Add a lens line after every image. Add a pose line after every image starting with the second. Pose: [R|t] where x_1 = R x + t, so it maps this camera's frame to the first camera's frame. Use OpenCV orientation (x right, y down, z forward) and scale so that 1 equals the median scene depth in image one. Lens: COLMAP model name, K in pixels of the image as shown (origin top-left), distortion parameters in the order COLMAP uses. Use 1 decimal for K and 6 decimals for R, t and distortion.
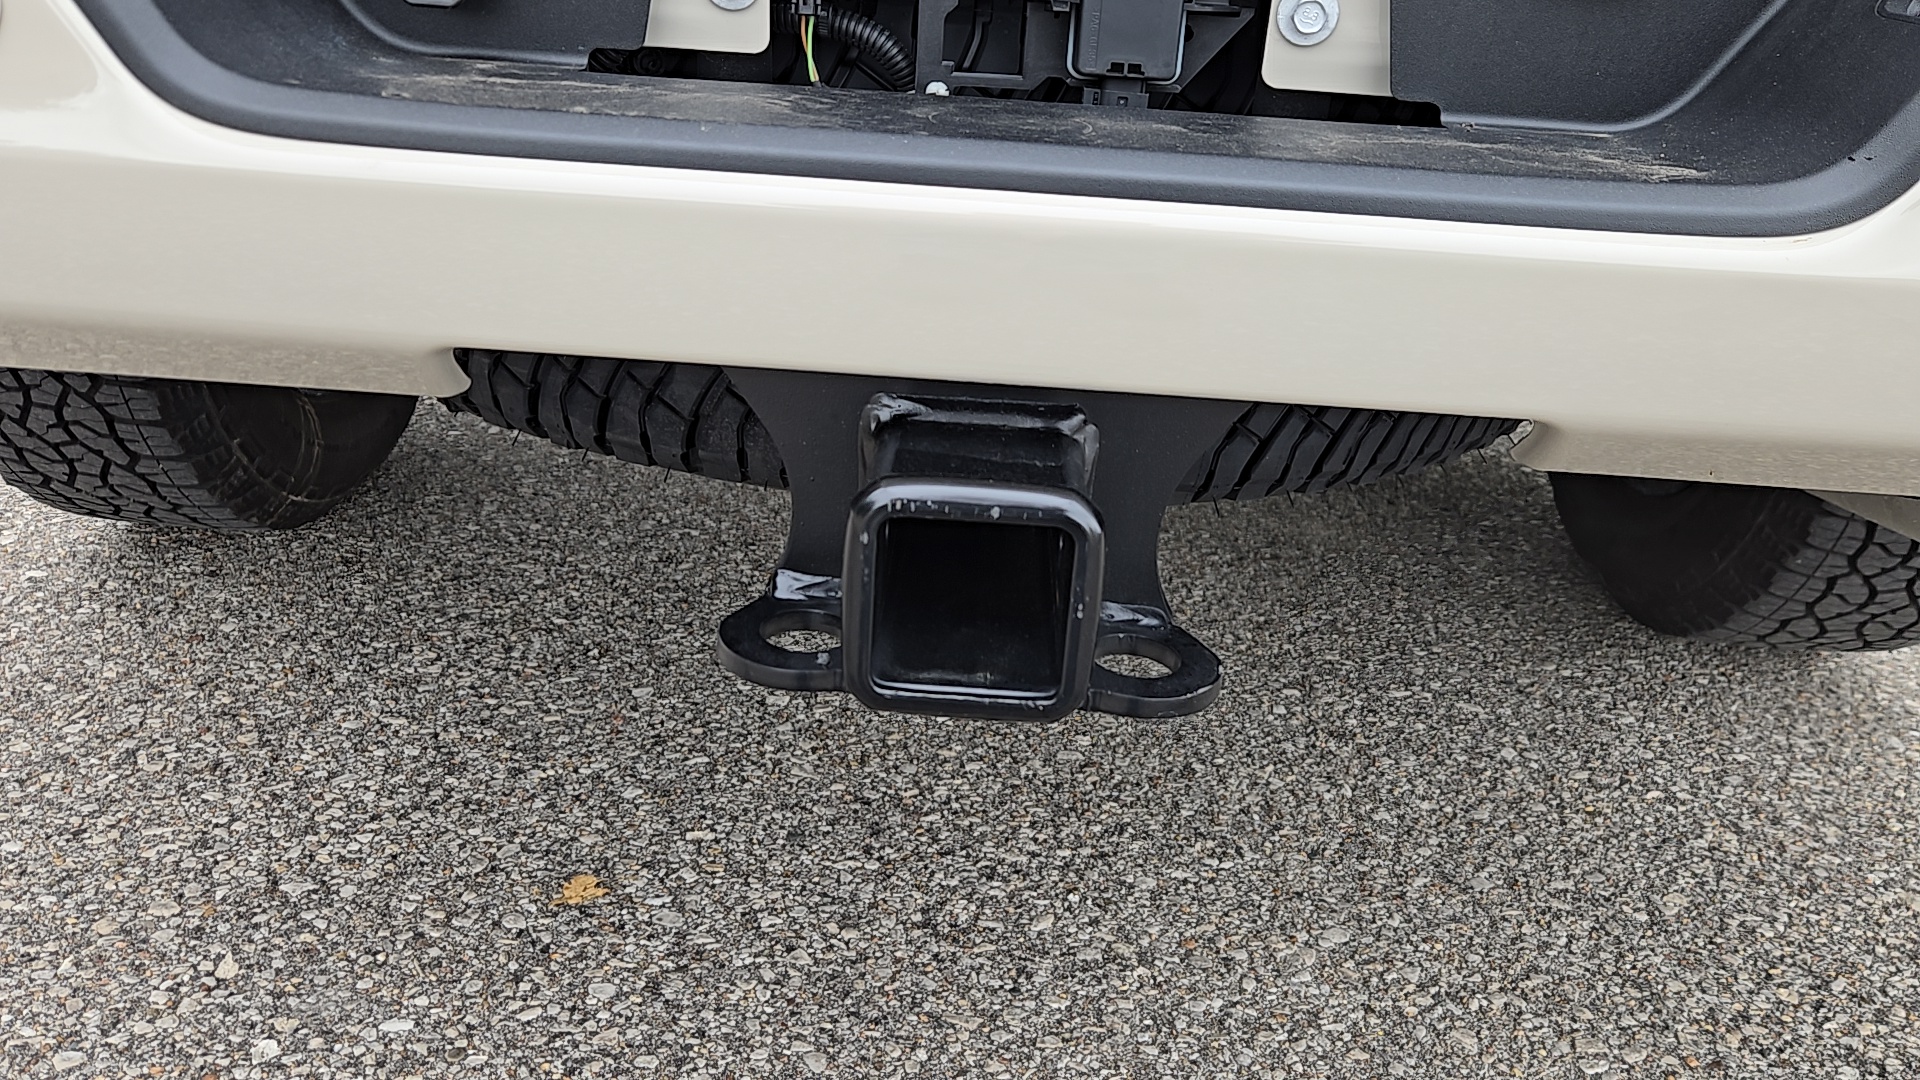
lens RADIAL K [[1587.2, 0, 960.0], [0, 1587.2, 540.0], [0, 0, 1]] dist [0.017200, -0.014301]
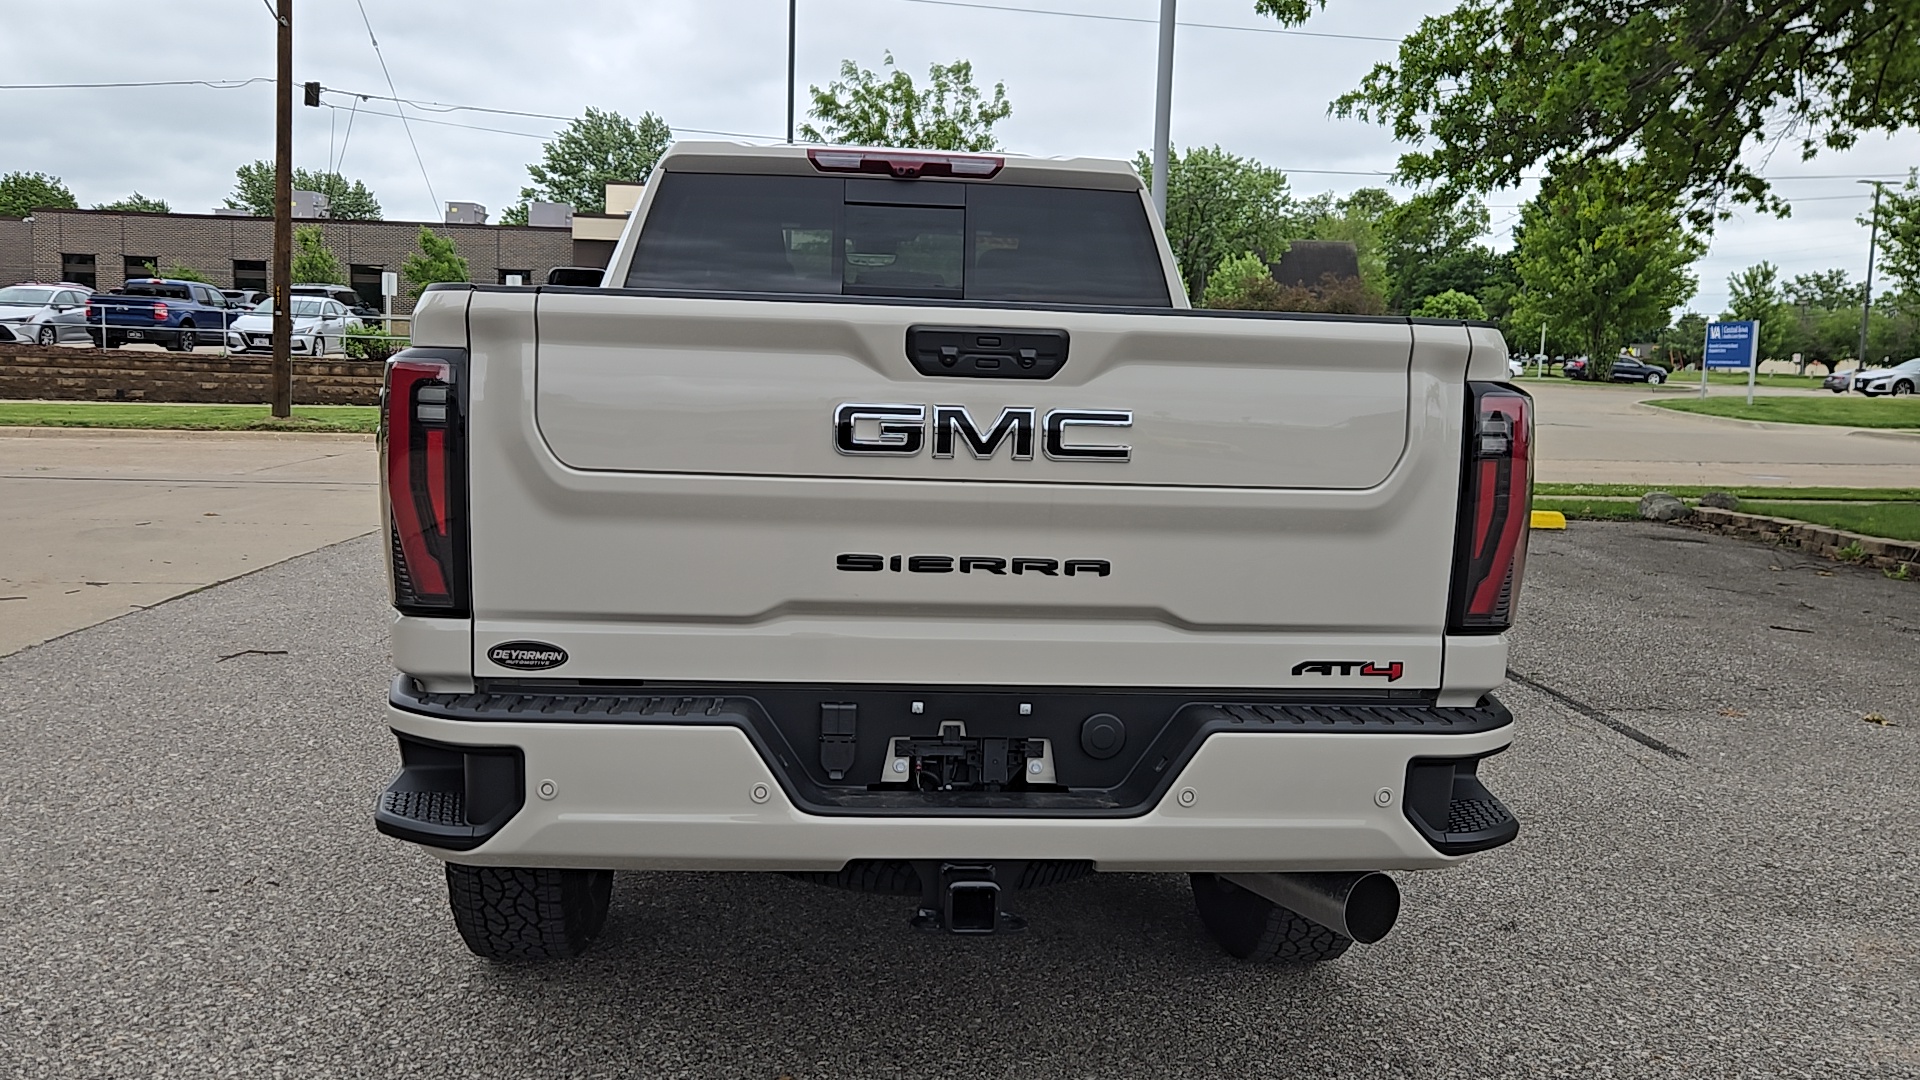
lens RADIAL K [[1587.2, 0, 960.0], [0, 1587.2, 540.0], [0, 0, 1]] dist [0.017200, -0.014301]
pose [[0.991056, -0.038734, 0.127703, -0.232947], [0.074248, 0.955203, -0.286488, 0.135902], [-0.110885, 0.293407, 0.949535, -1.482639]]
